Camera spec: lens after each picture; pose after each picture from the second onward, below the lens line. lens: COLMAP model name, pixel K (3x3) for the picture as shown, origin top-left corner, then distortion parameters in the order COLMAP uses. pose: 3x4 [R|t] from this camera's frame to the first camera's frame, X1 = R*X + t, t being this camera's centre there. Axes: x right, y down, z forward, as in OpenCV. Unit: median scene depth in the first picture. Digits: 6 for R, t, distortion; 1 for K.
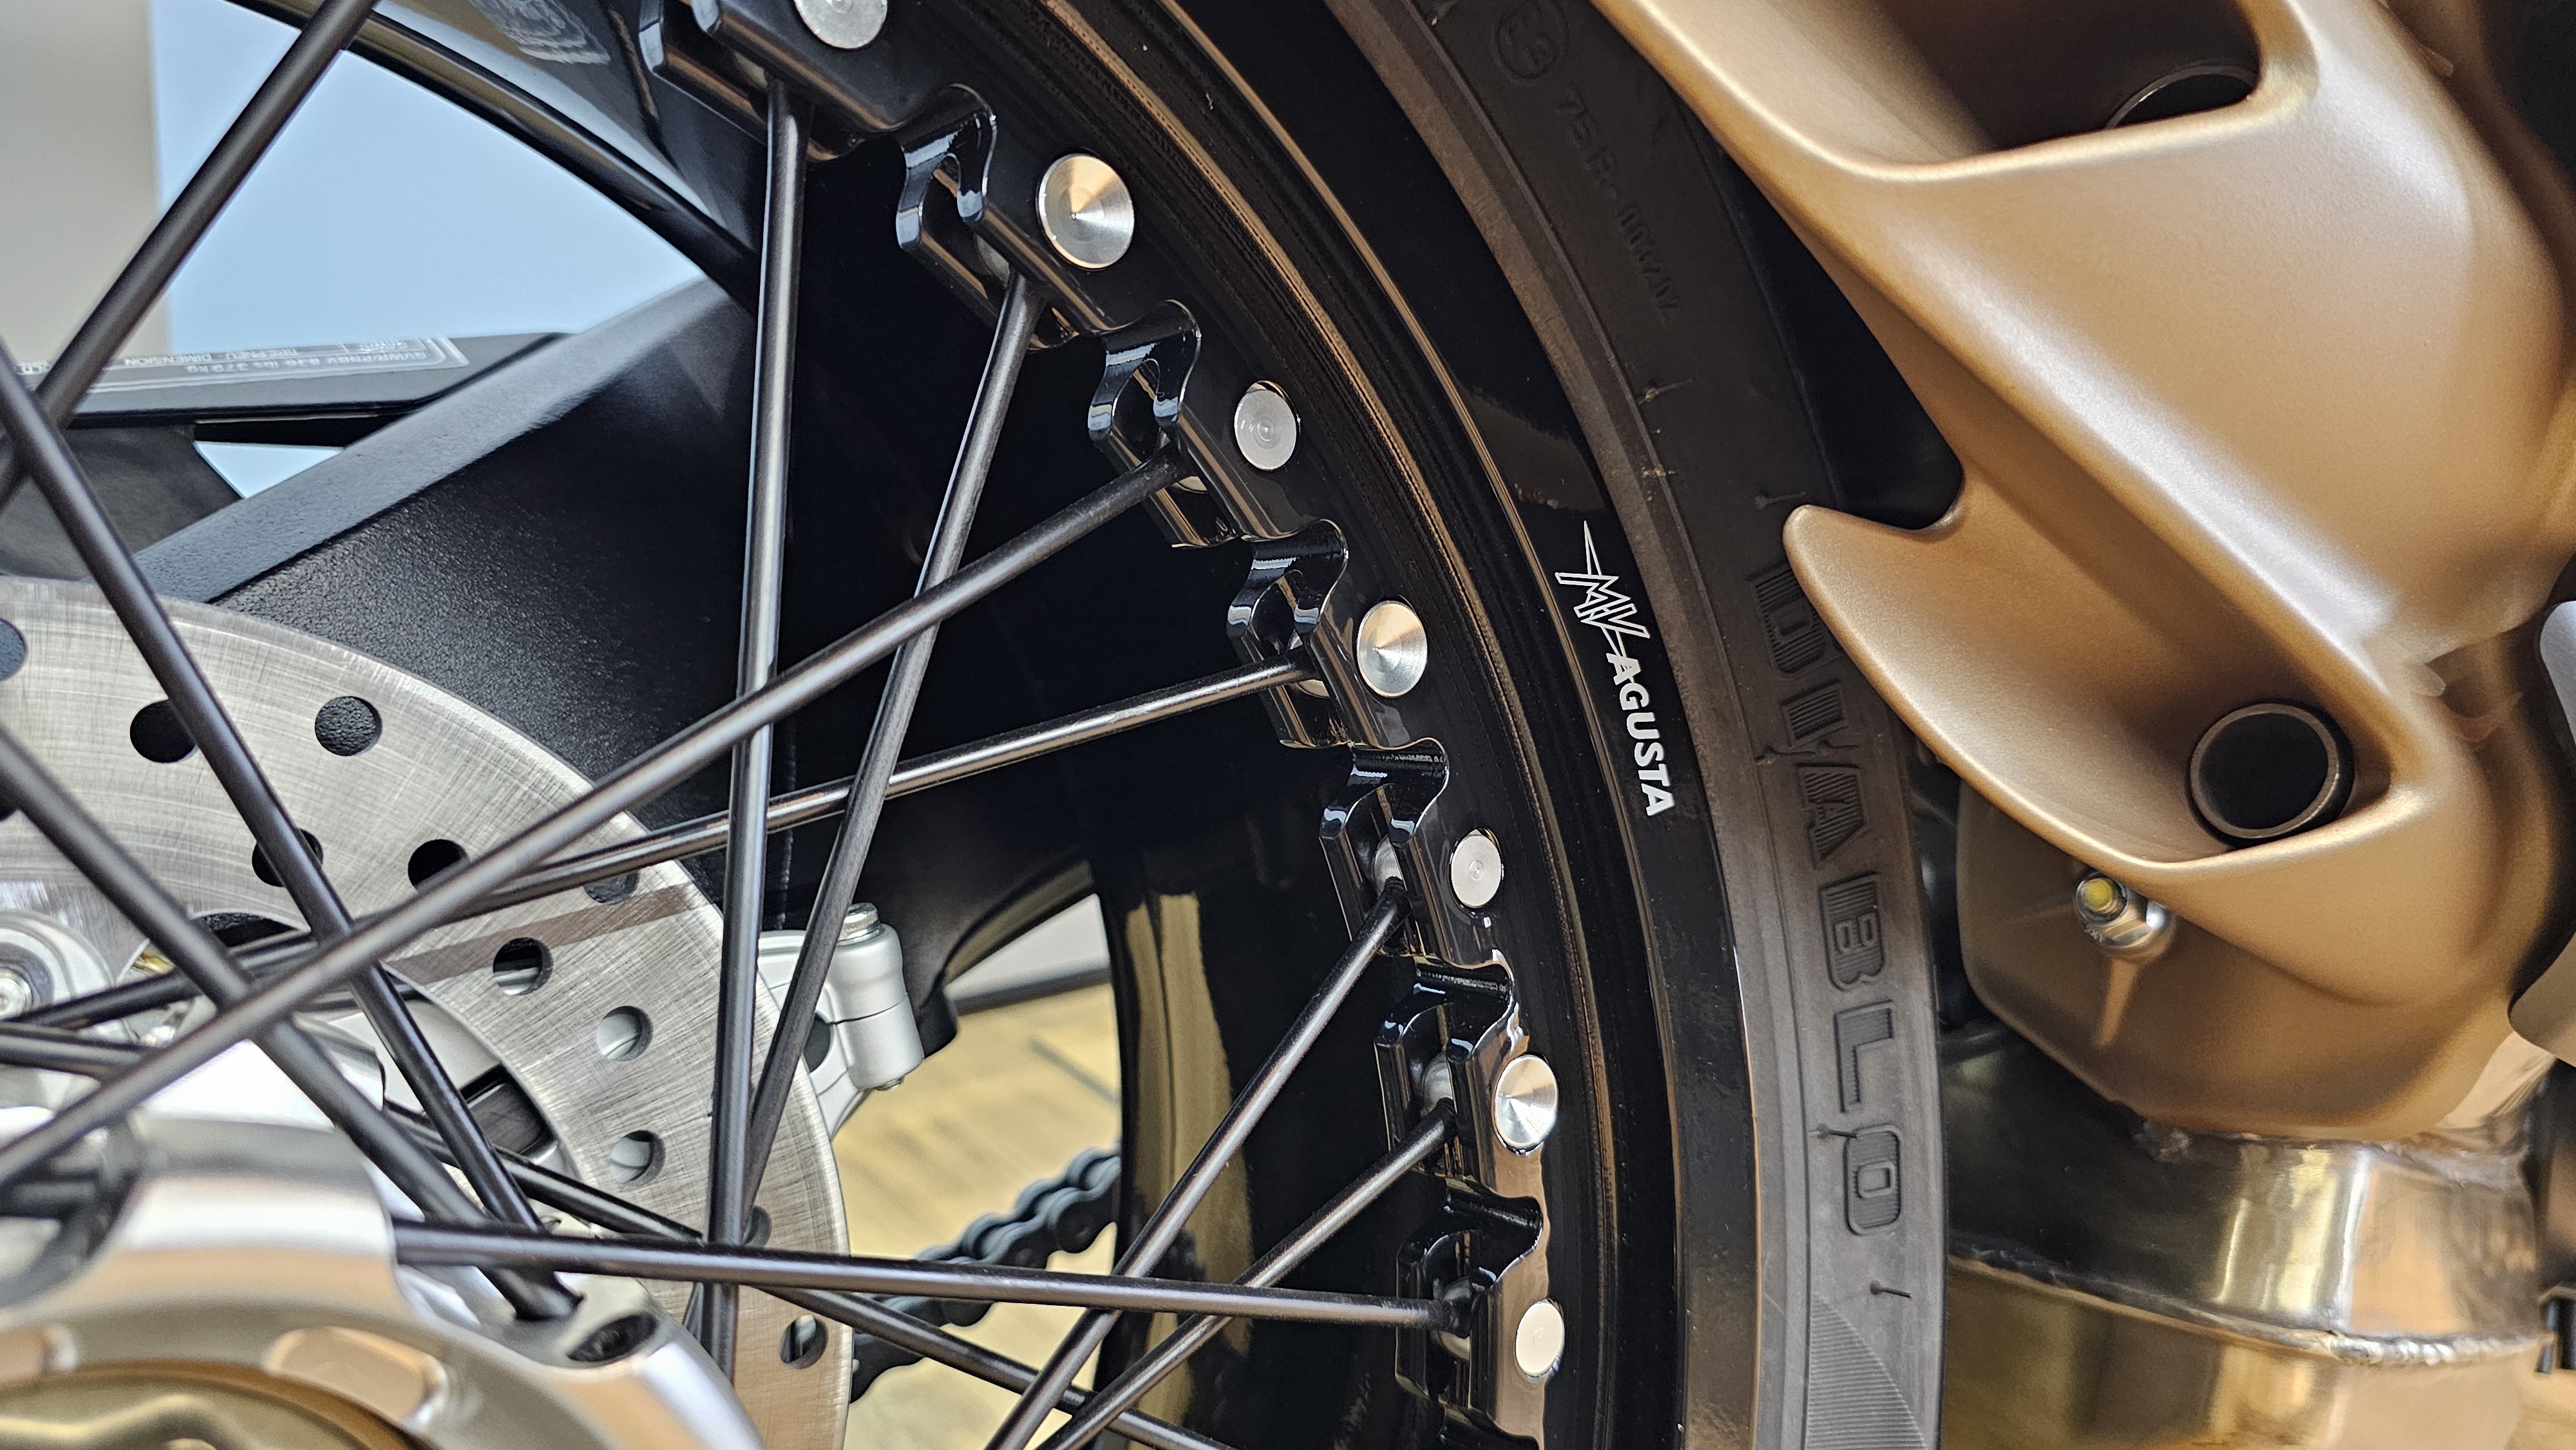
lens RADIAL K [[1726.2, 0, 1298.0], [0, 1726.2, 667.8], [0, 0, 1]] dist [-0.001570, -0.067966]
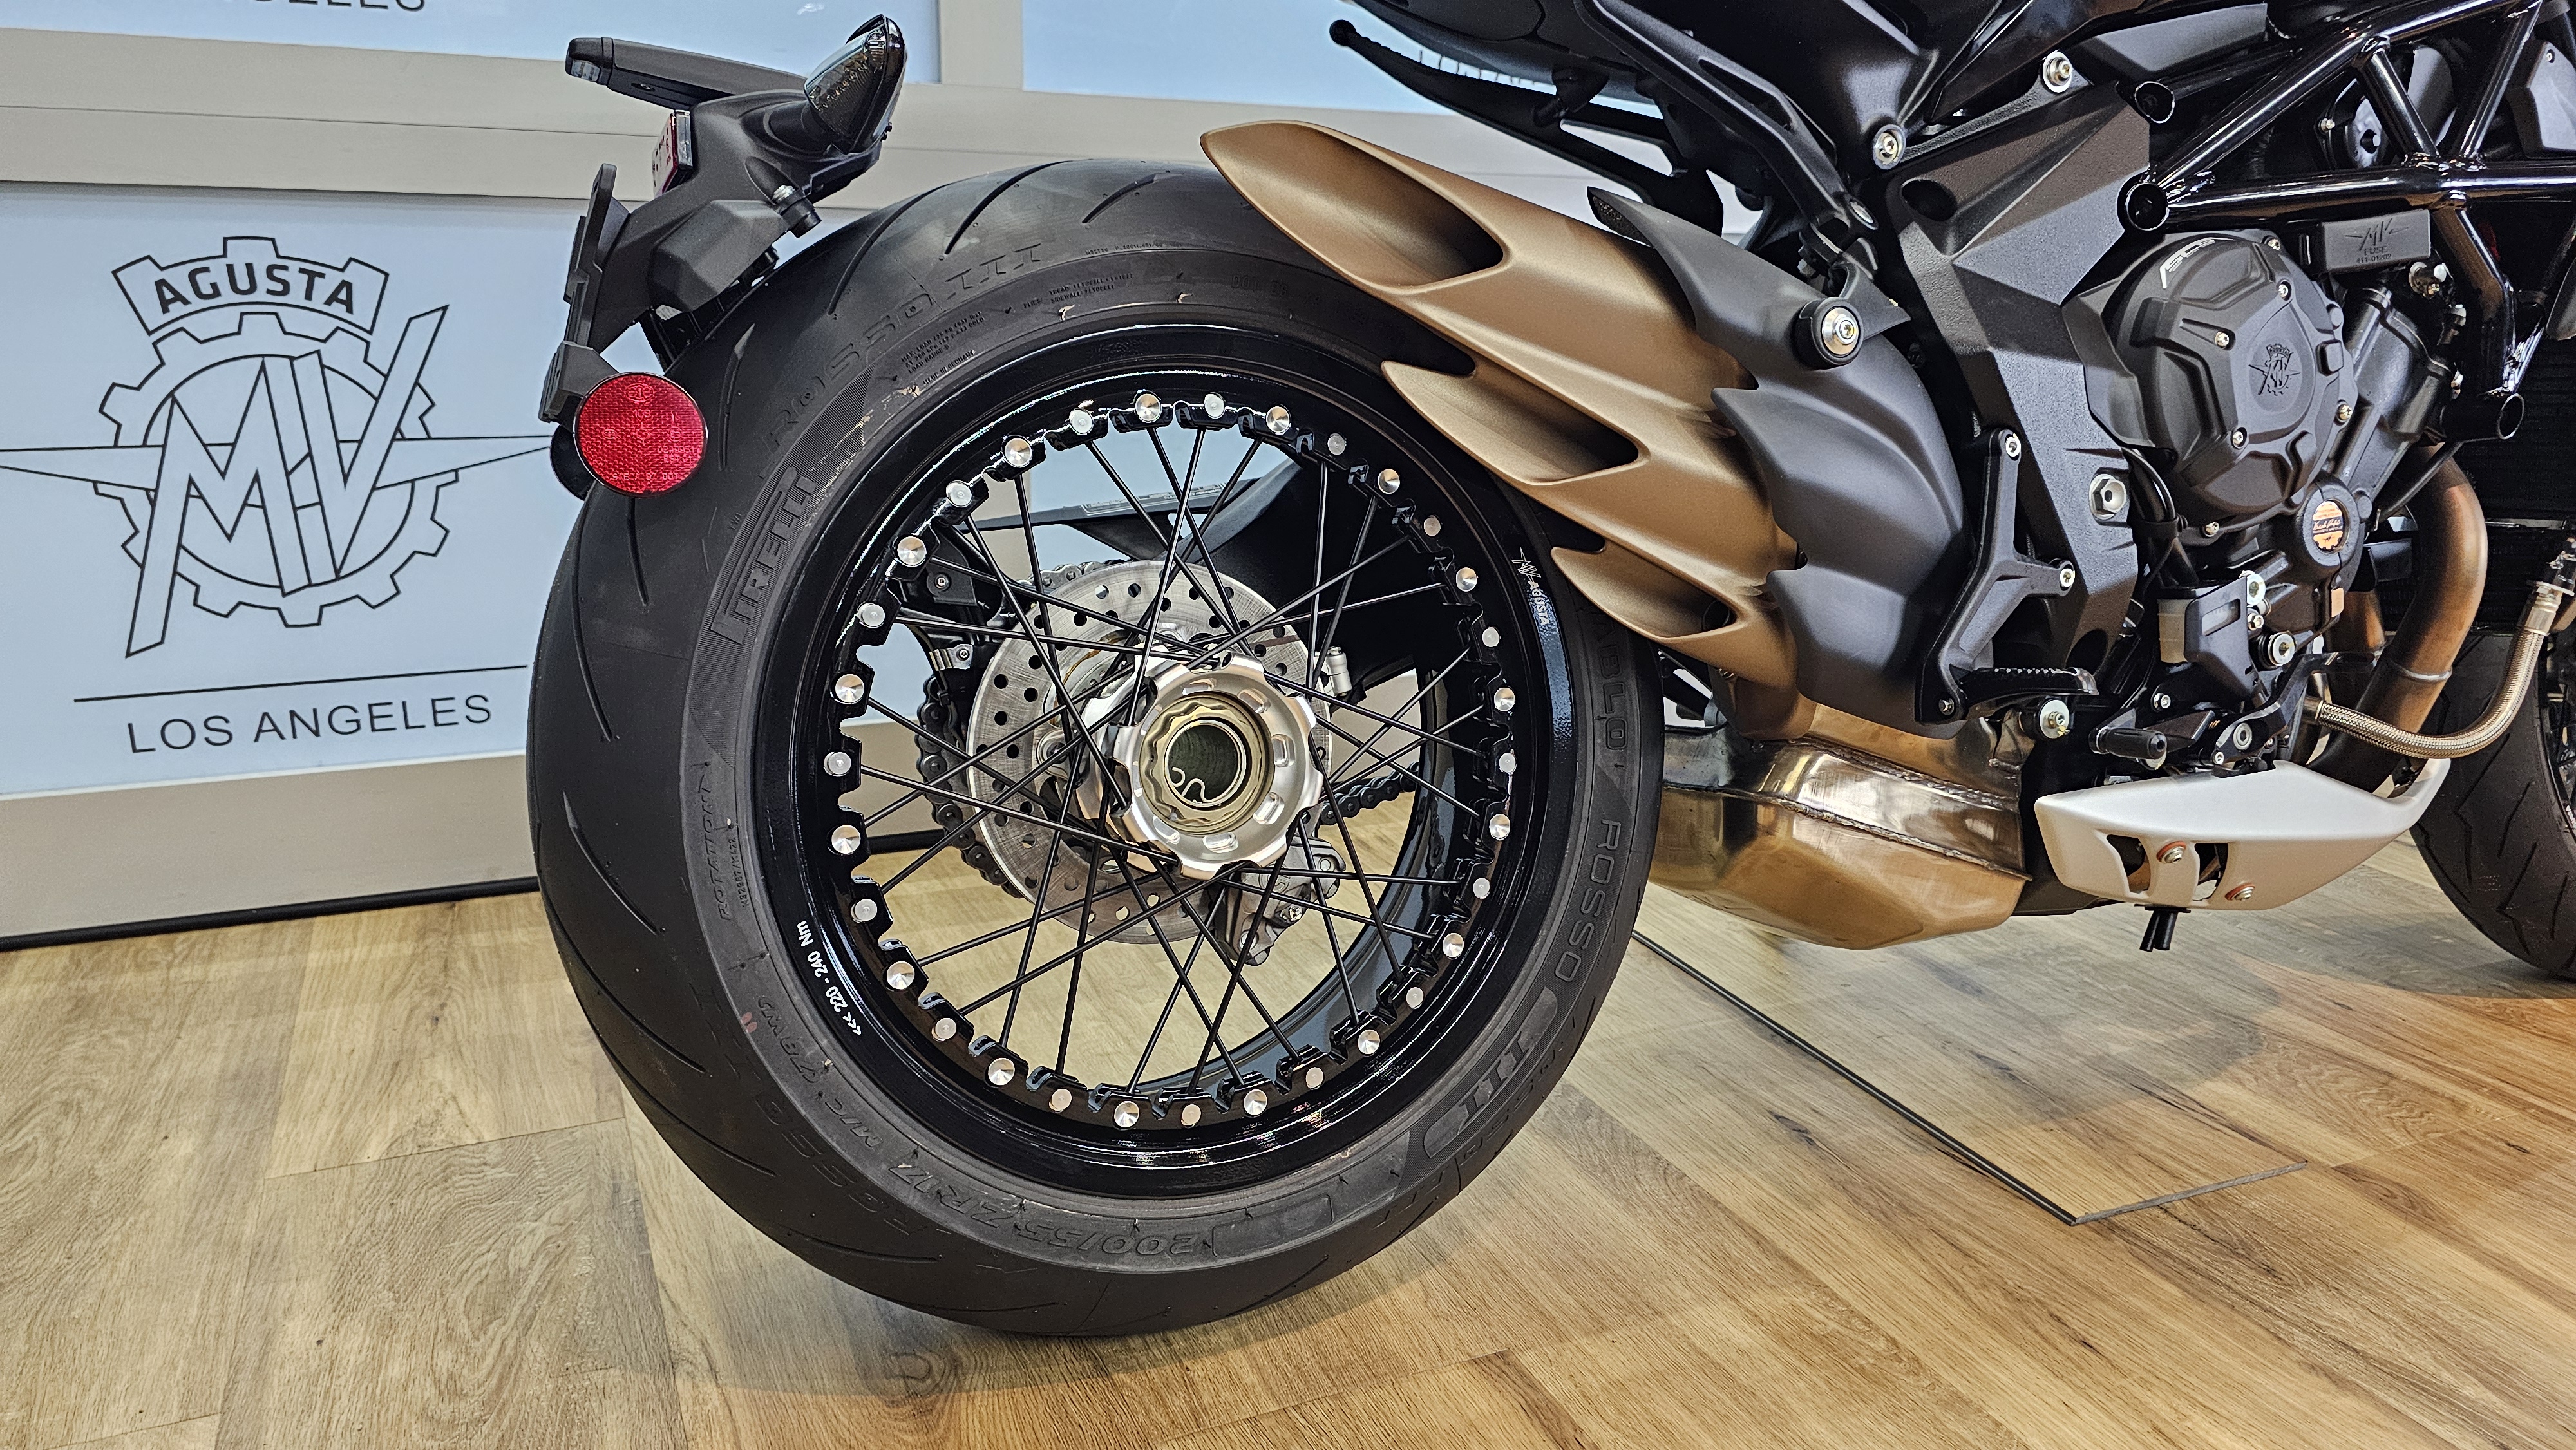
lens RADIAL K [[1766.9, 0, 1220.3], [0, 1766.9, 738.1], [0, 0, 1]] dist [0.001740, -0.054296]
pose [[0.953195, 0.034950, -0.300329, 0.715522], [-0.012803, 0.997071, 0.075399, 0.051364], [0.302085, -0.068024, 0.950851, -2.939914]]
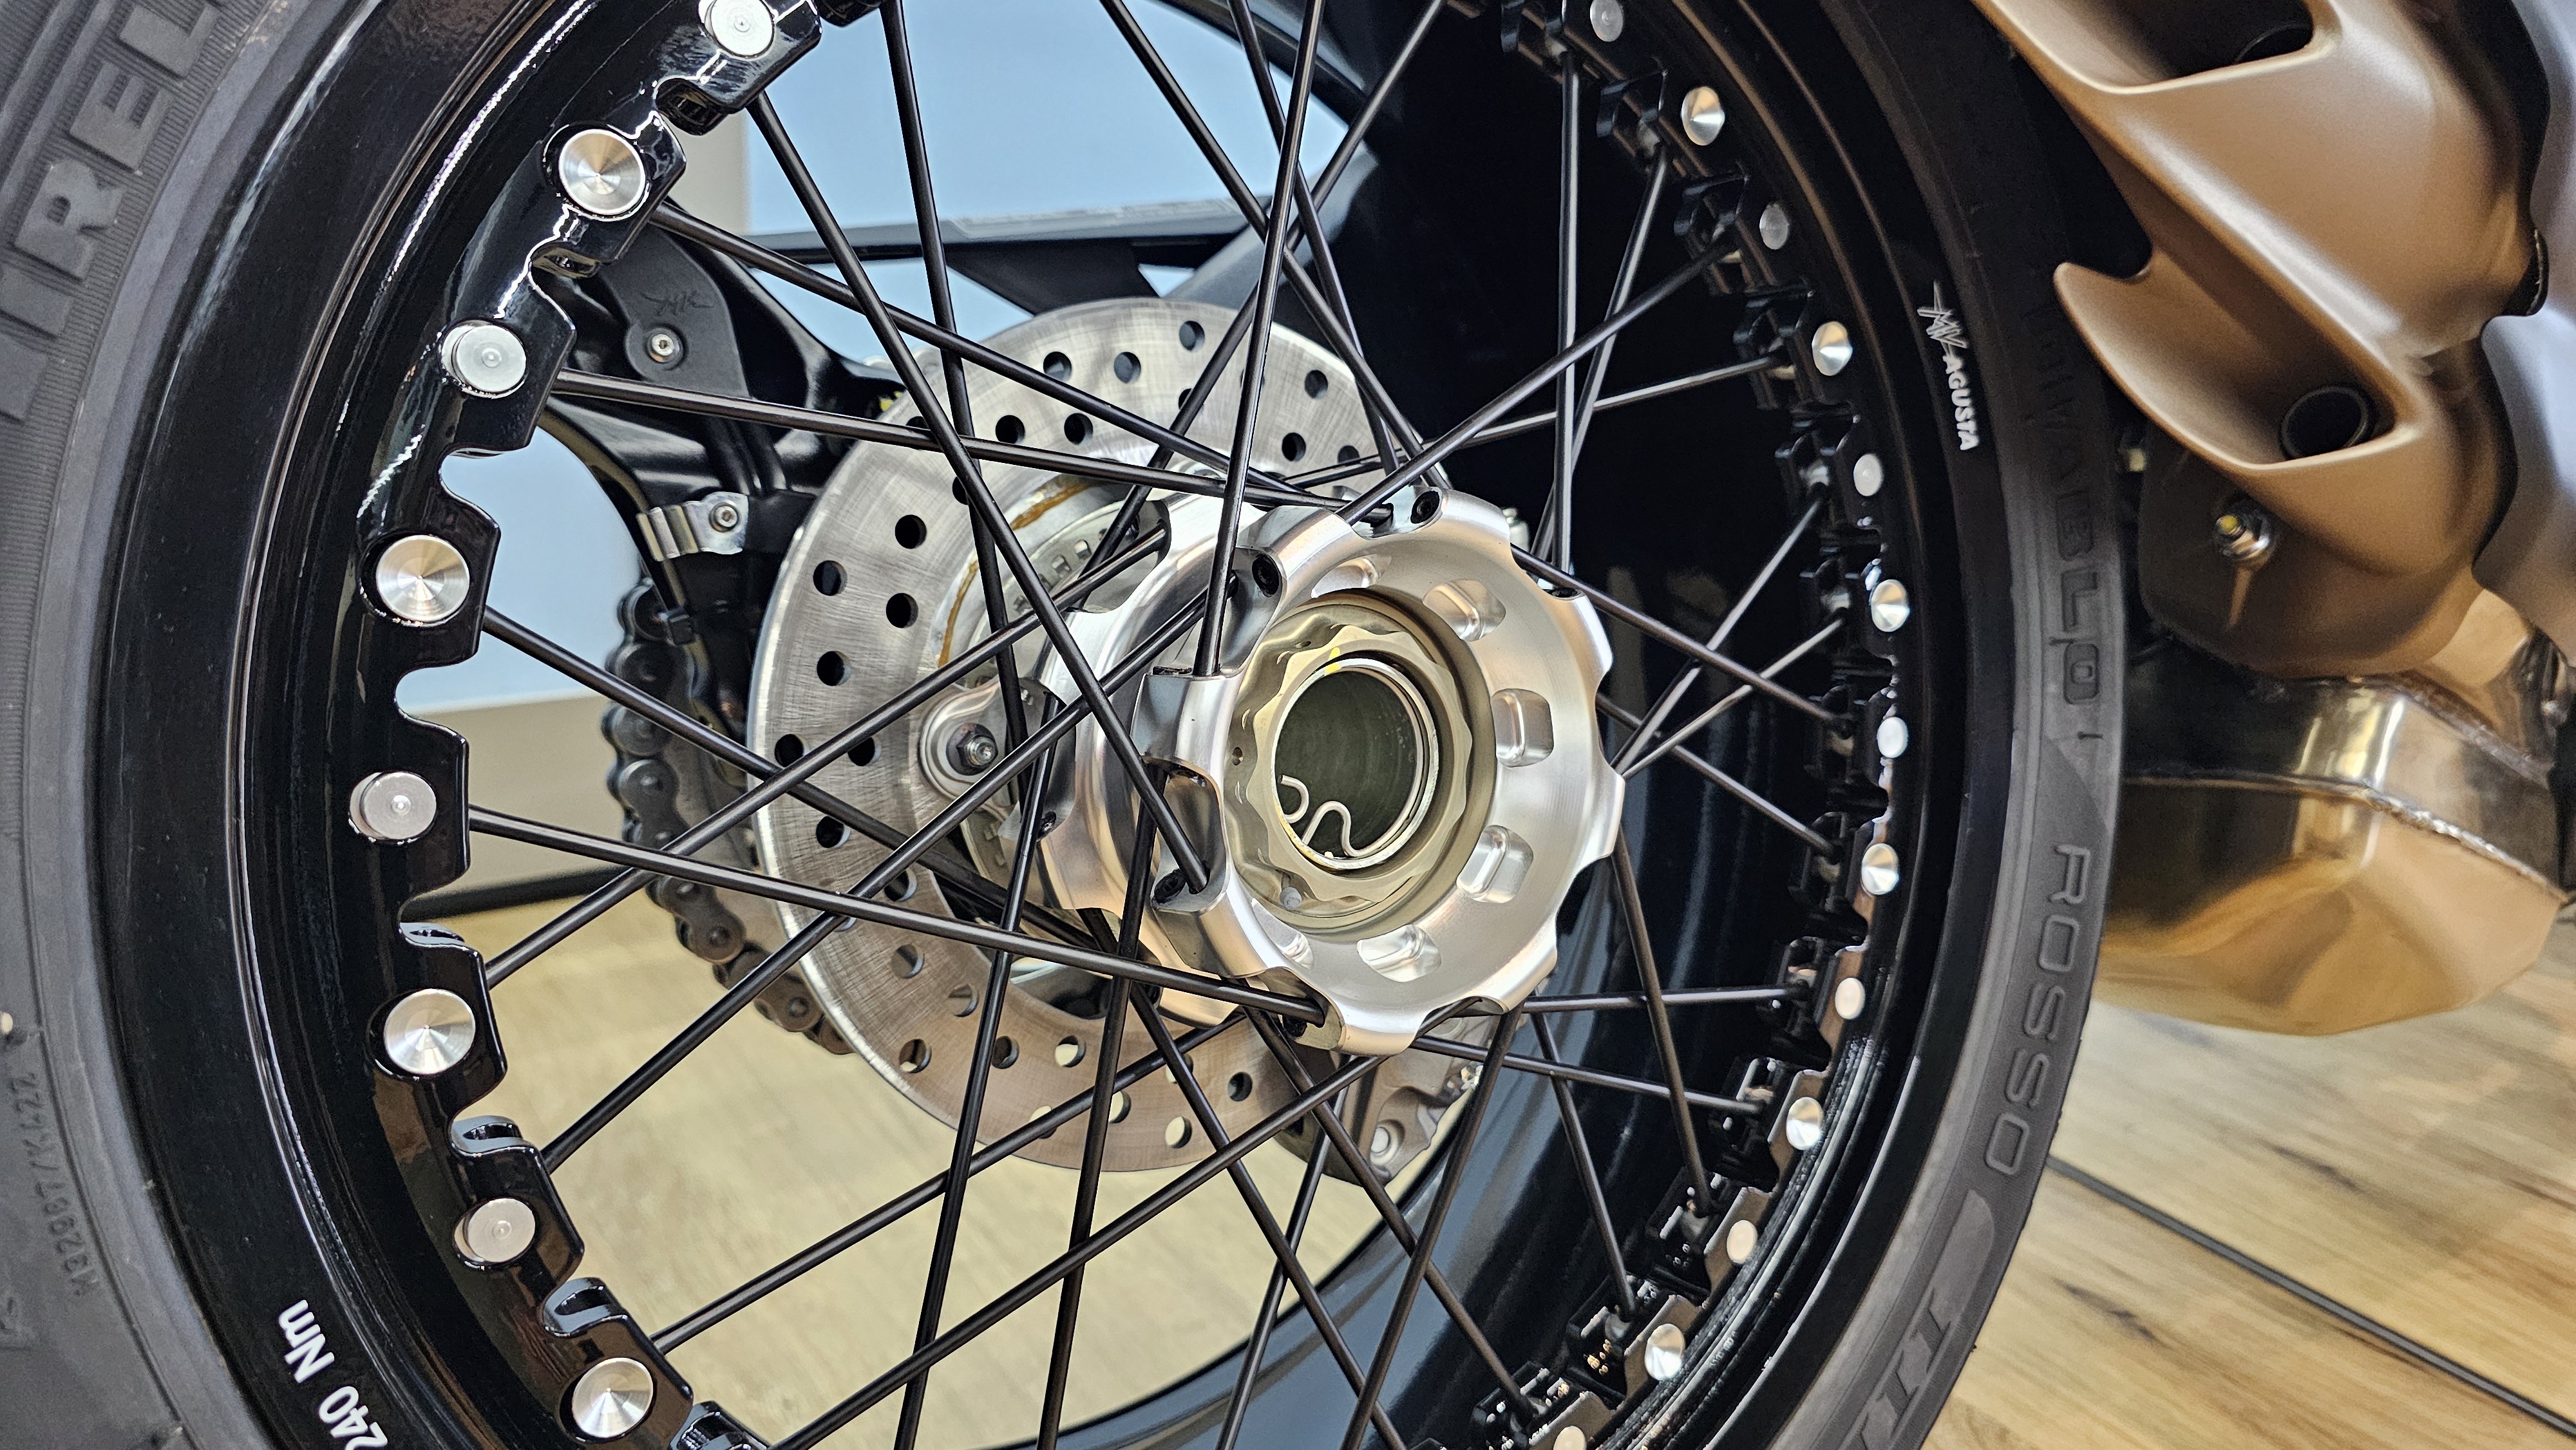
lens RADIAL K [[1766.9, 0, 1220.3], [0, 1766.9, 738.1], [0, 0, 1]] dist [0.001740, -0.054296]
pose [[0.993426, 0.008535, -0.114161, -0.363043], [0.002026, 0.995751, 0.092069, 0.220847], [0.114461, -0.091695, 0.989187, -0.962257]]
